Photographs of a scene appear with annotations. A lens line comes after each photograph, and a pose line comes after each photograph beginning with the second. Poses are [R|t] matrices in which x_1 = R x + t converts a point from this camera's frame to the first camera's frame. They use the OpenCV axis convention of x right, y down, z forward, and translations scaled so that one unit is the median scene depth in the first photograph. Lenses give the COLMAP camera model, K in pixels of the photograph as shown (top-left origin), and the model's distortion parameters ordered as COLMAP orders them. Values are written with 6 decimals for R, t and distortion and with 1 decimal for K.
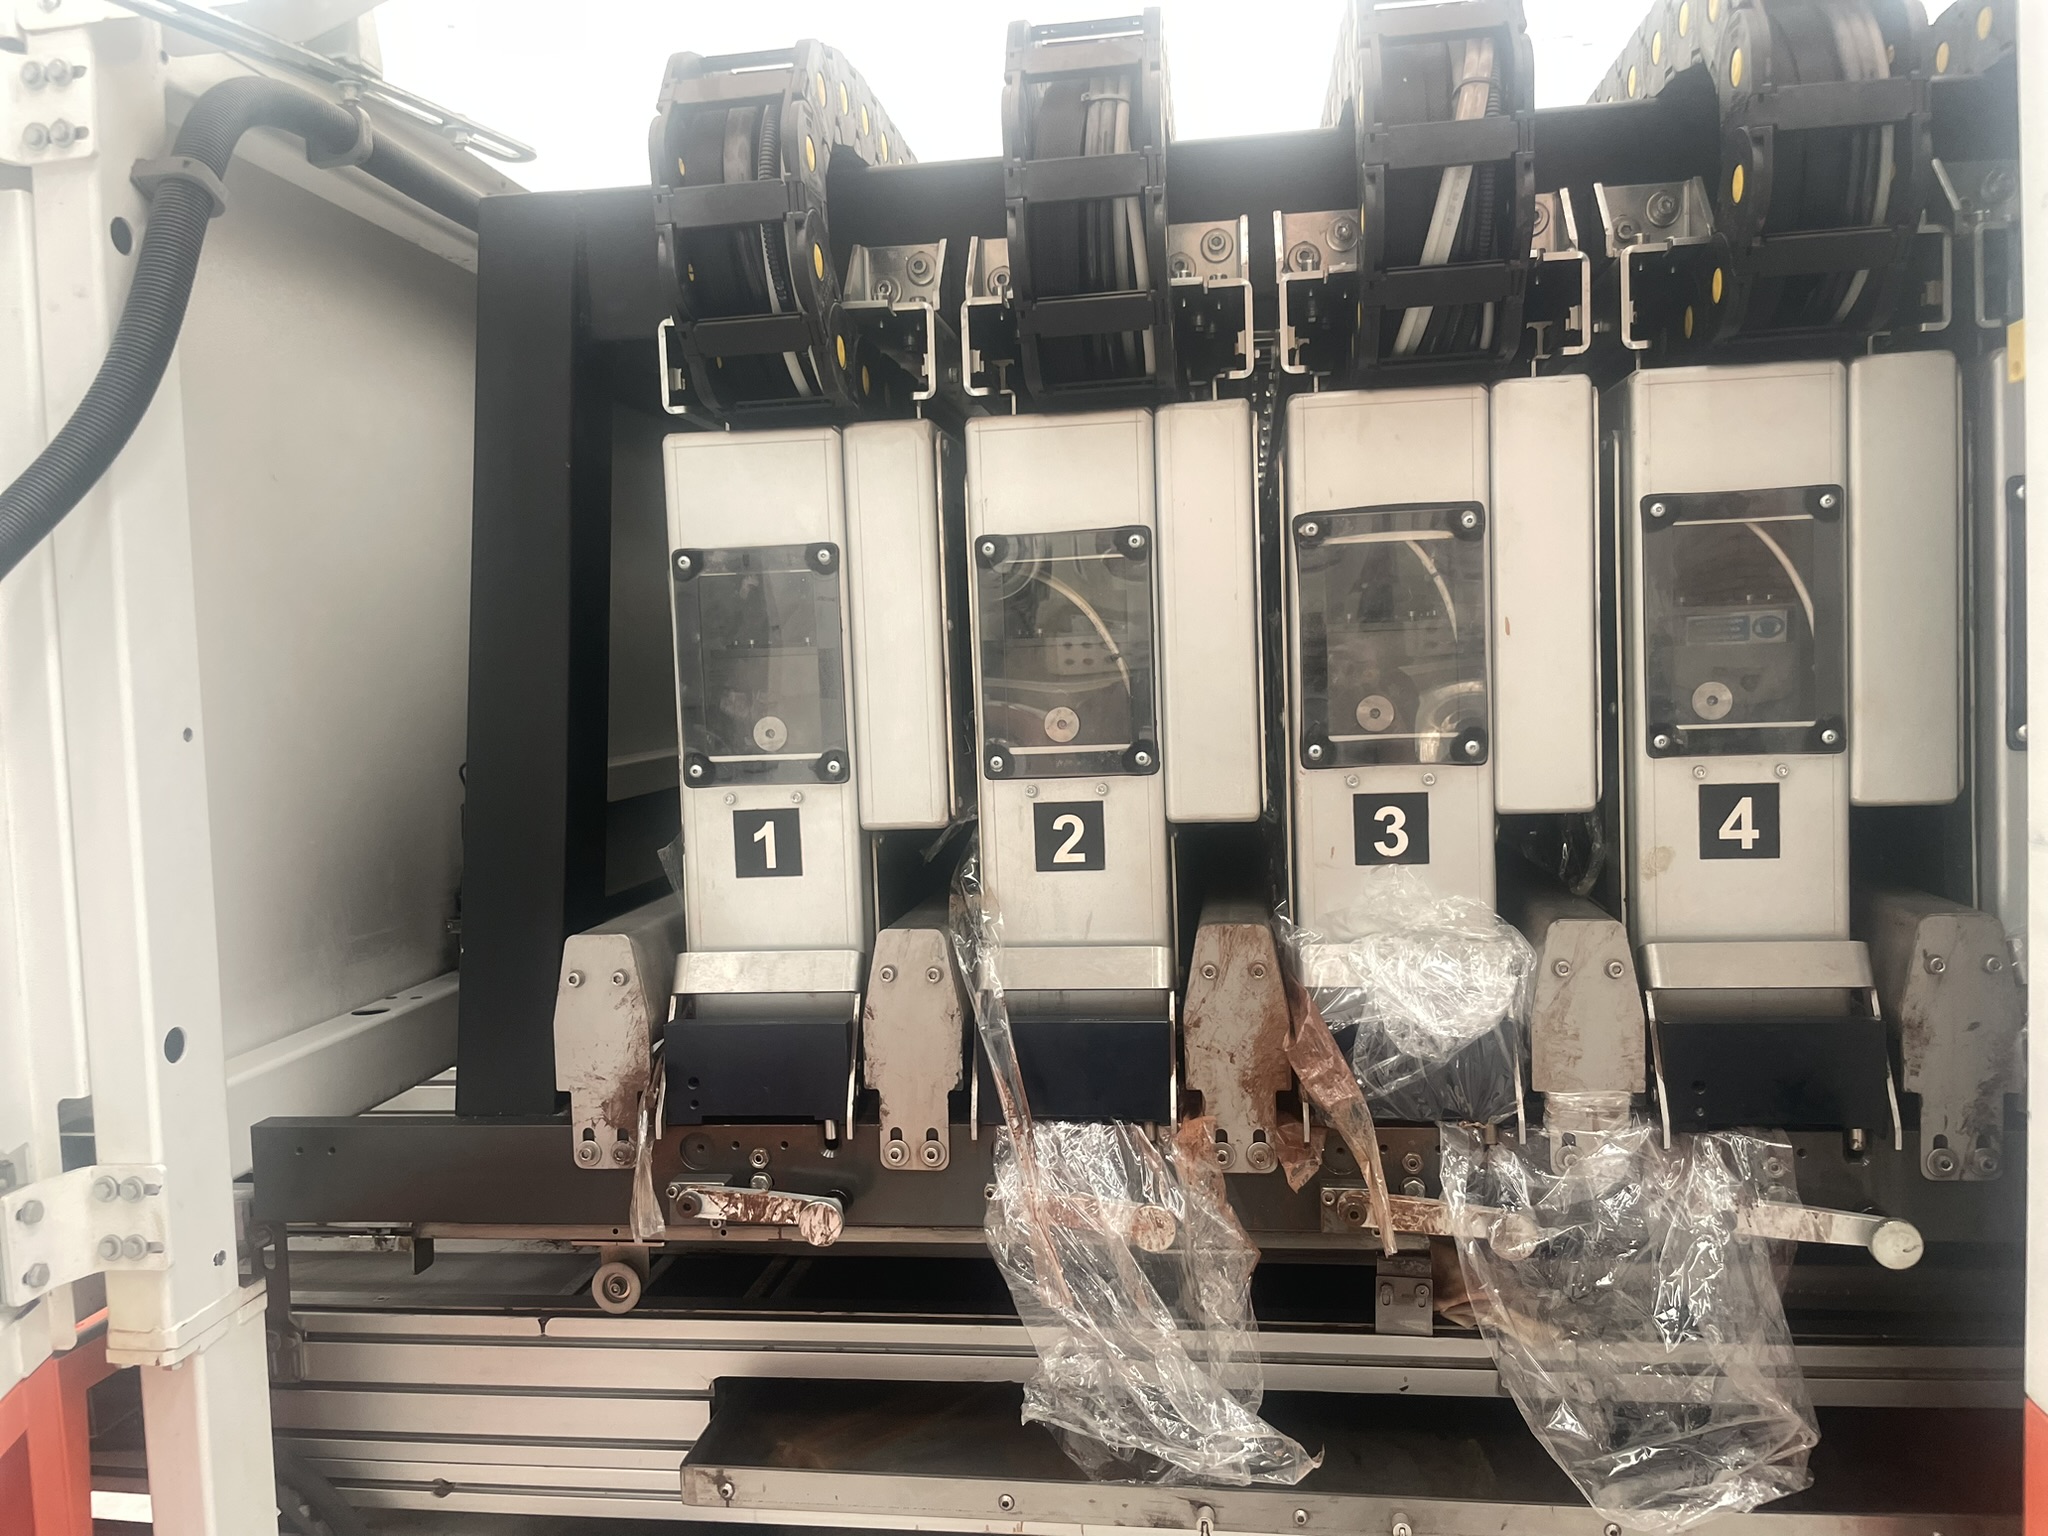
lens RADIAL K [[1434.0, 0, 1033.7], [0, 1434.0, 751.4], [0, 0, 1]] dist [0.081486, -0.094580]
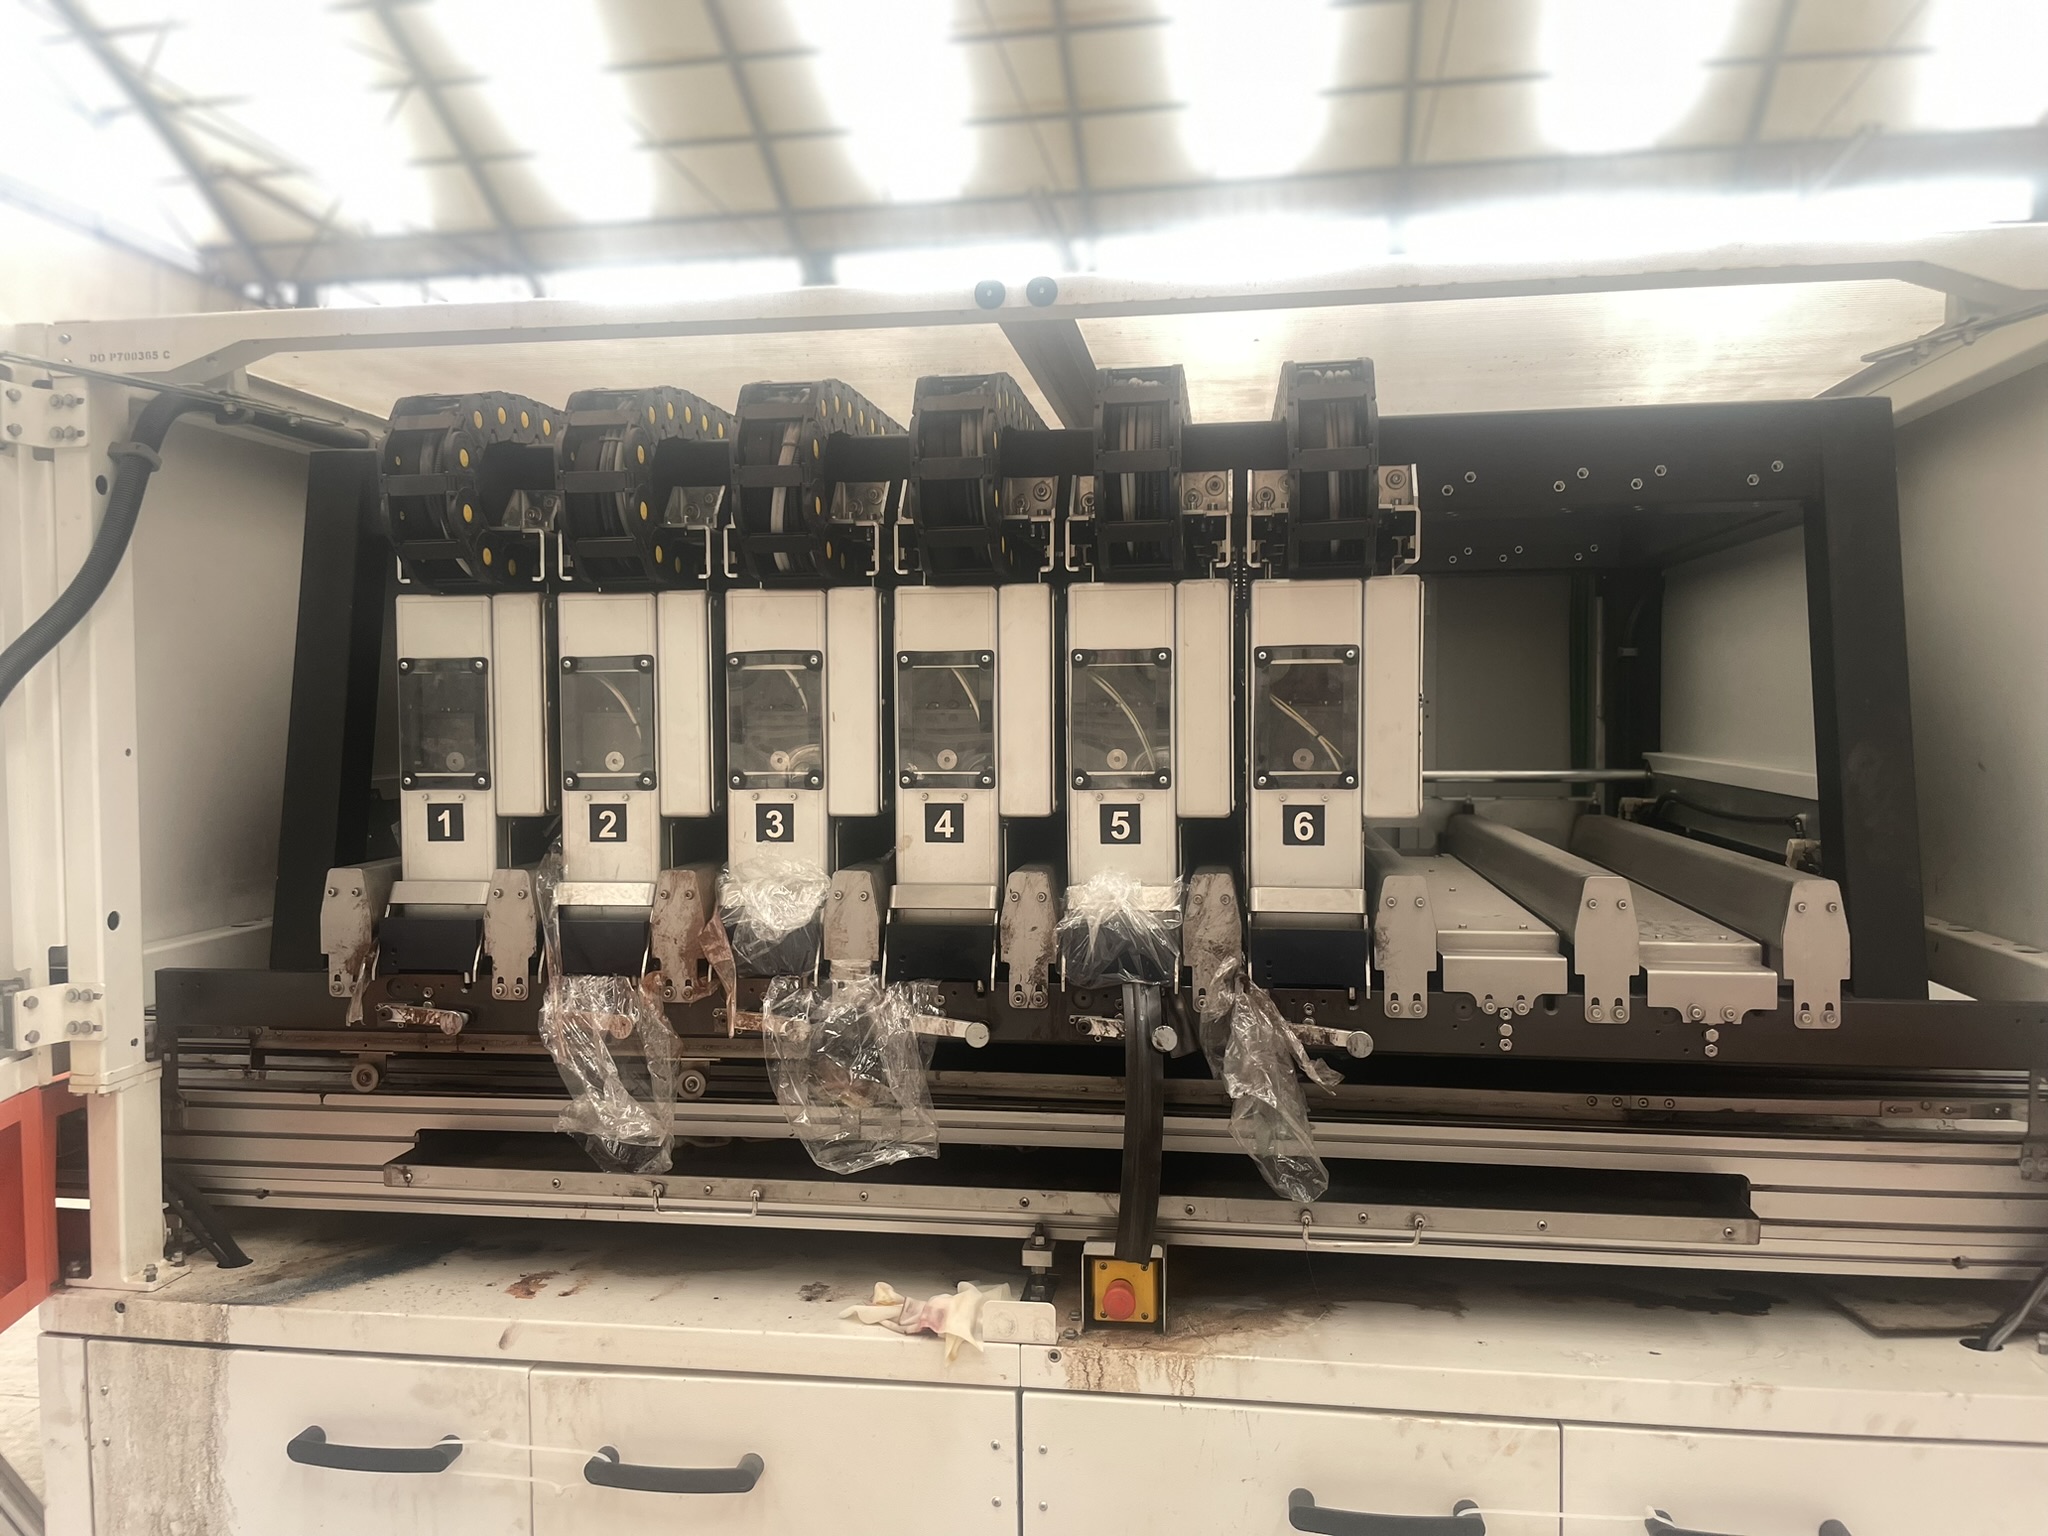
lens RADIAL K [[1438.9, 0, 1024.0], [0, 1438.9, 768.0], [0, 0, 1]] dist [0.078041, -0.088798]
pose [[0.999504, 0.030801, -0.006591, 0.576686], [-0.030907, 0.999385, -0.016539, 0.003807], [0.006078, 0.016735, 0.999841, -0.858127]]
